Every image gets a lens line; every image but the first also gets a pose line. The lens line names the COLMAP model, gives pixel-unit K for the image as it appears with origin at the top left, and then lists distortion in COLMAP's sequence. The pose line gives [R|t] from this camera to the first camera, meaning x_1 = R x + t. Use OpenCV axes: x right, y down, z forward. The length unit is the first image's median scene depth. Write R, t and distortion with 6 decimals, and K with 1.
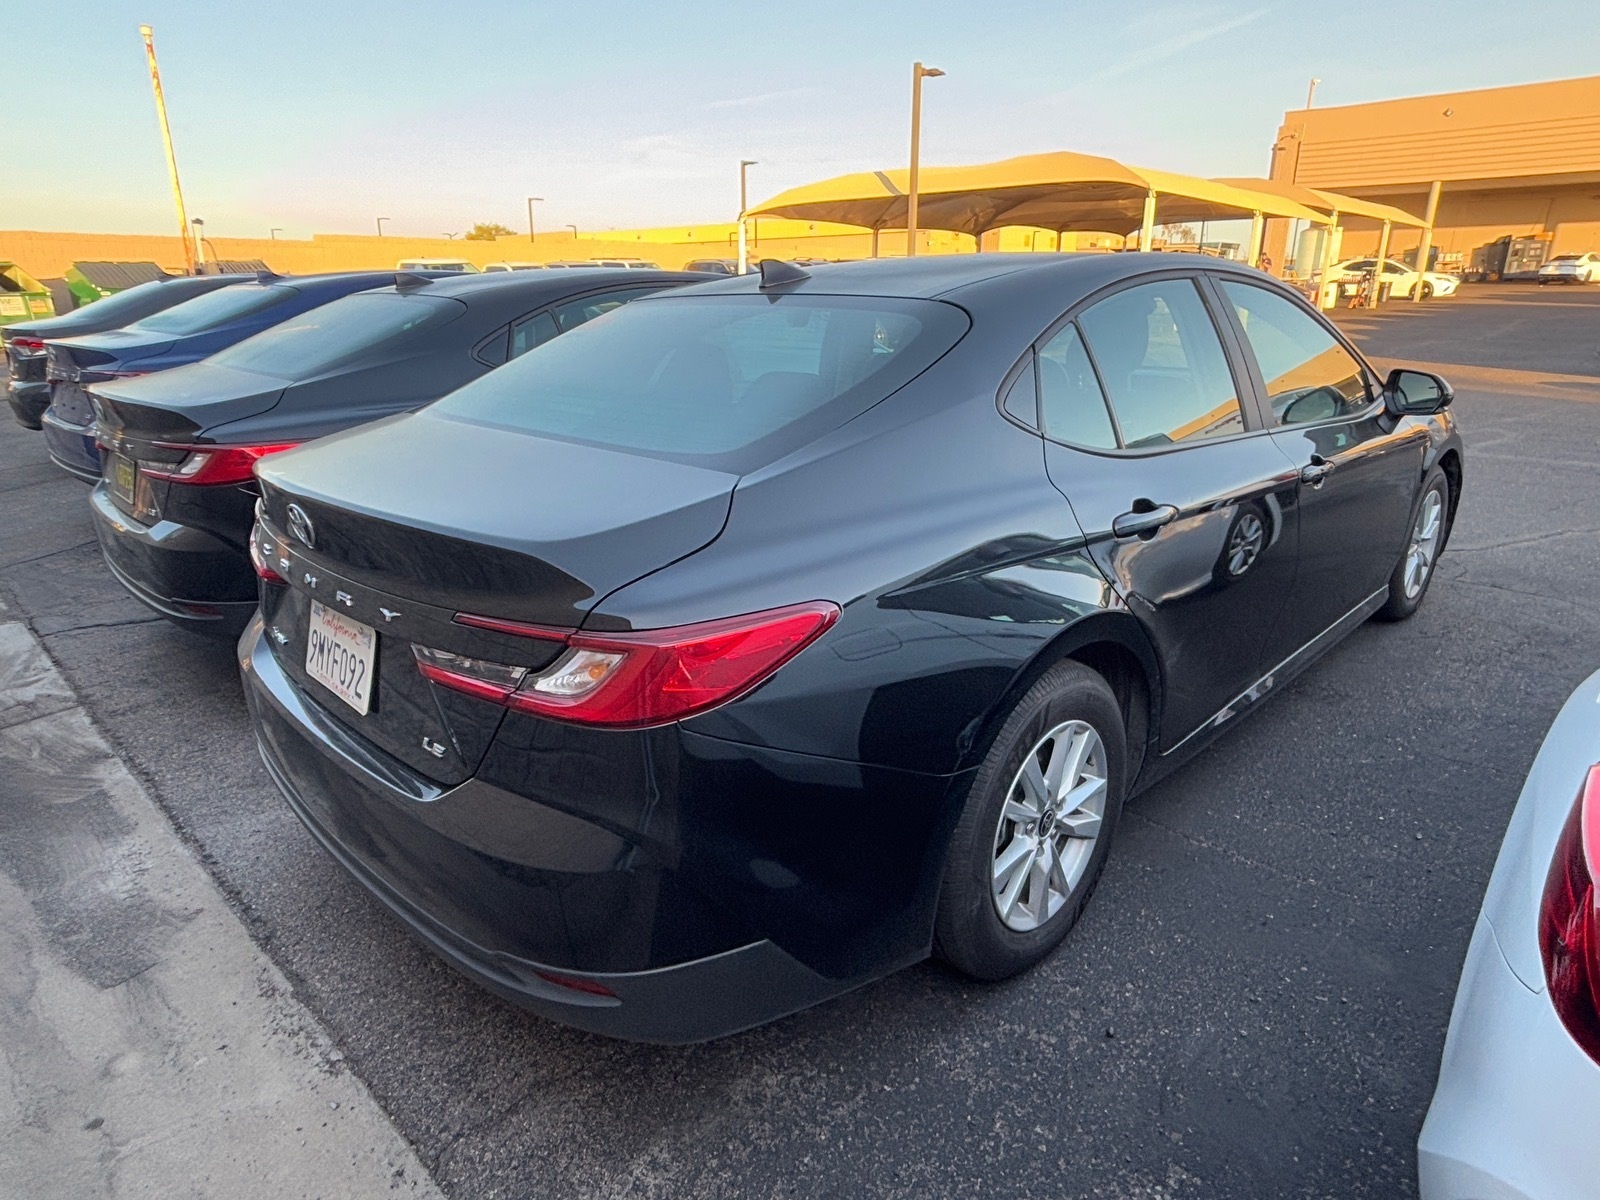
lens RADIAL K [[932.9, 0, 800.4], [0, 932.9, 600.7], [0, 0, 1]] dist [0.001537, 0.000201]
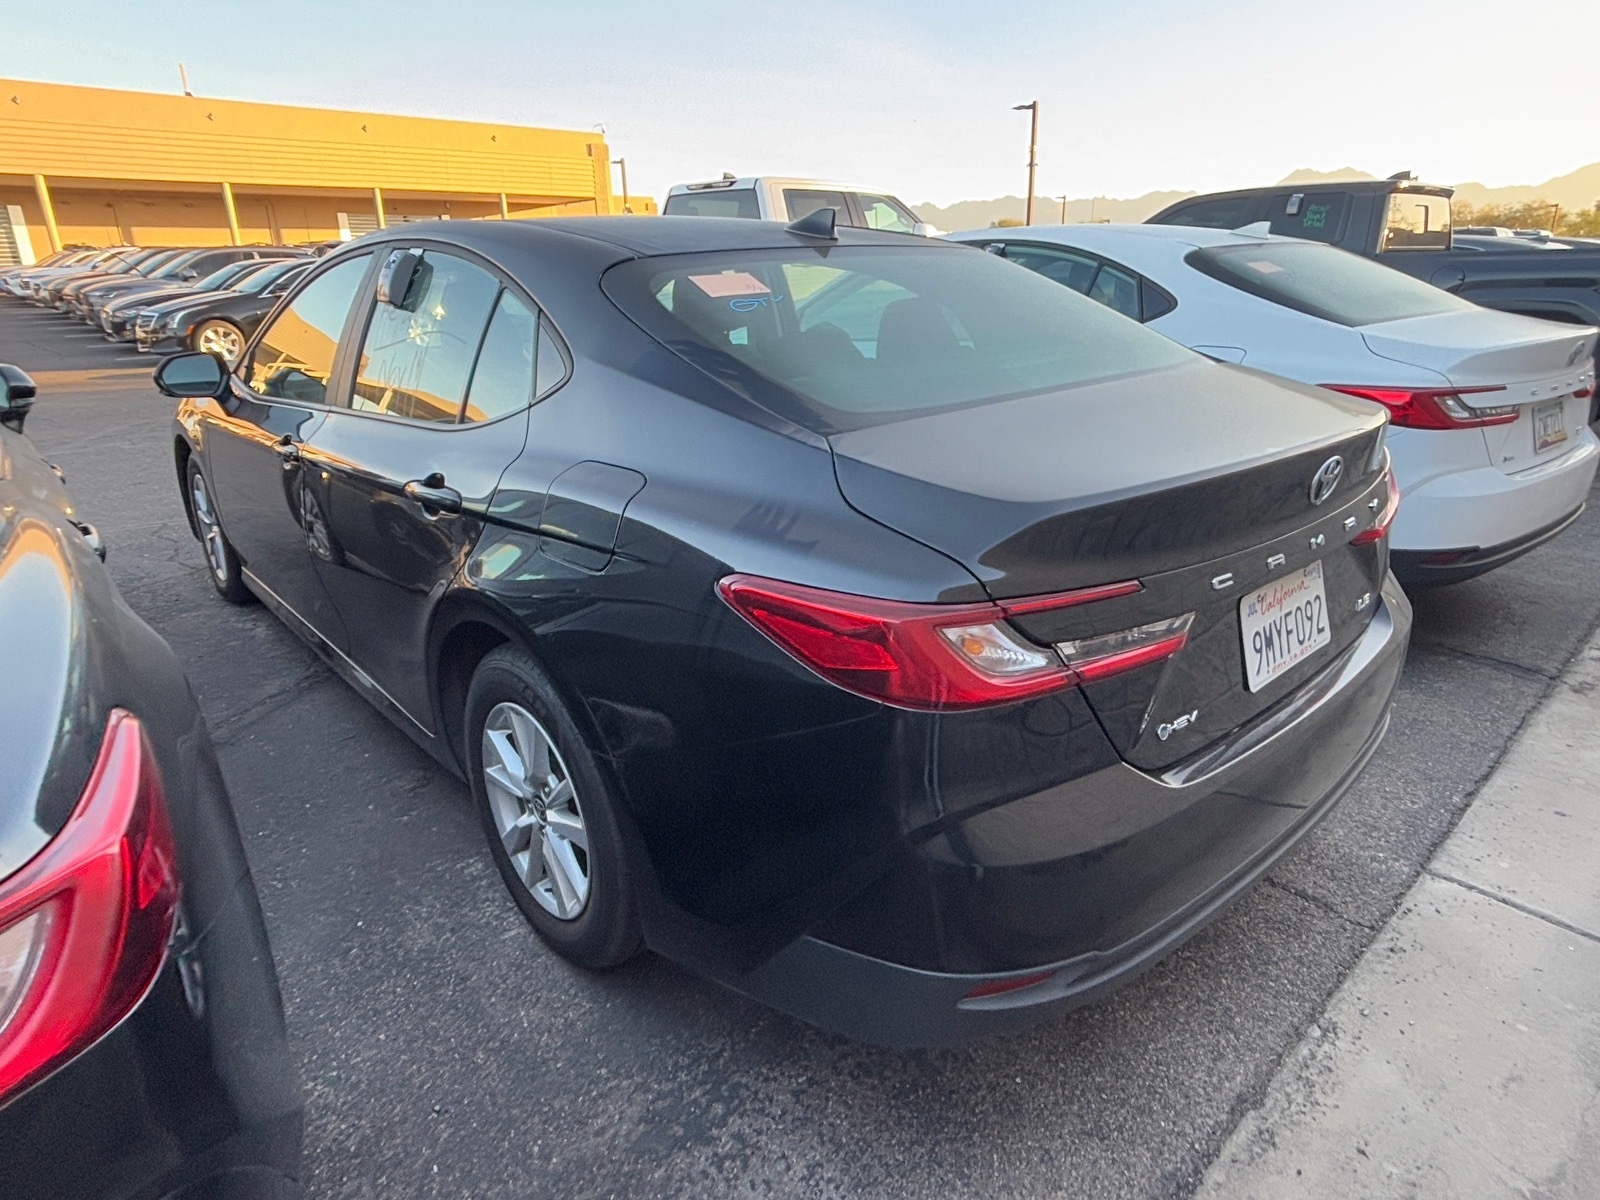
lens RADIAL K [[932.9, 0, 800.3], [0, 932.9, 599.0], [0, 0, 1]] dist [0.001537, 0.000201]
pose [[0.056364, -0.320288, 0.945642, -1.251702], [0.337648, 0.897456, 0.283842, -0.344818], [-0.939583, 0.303296, 0.158729, 1.177233]]
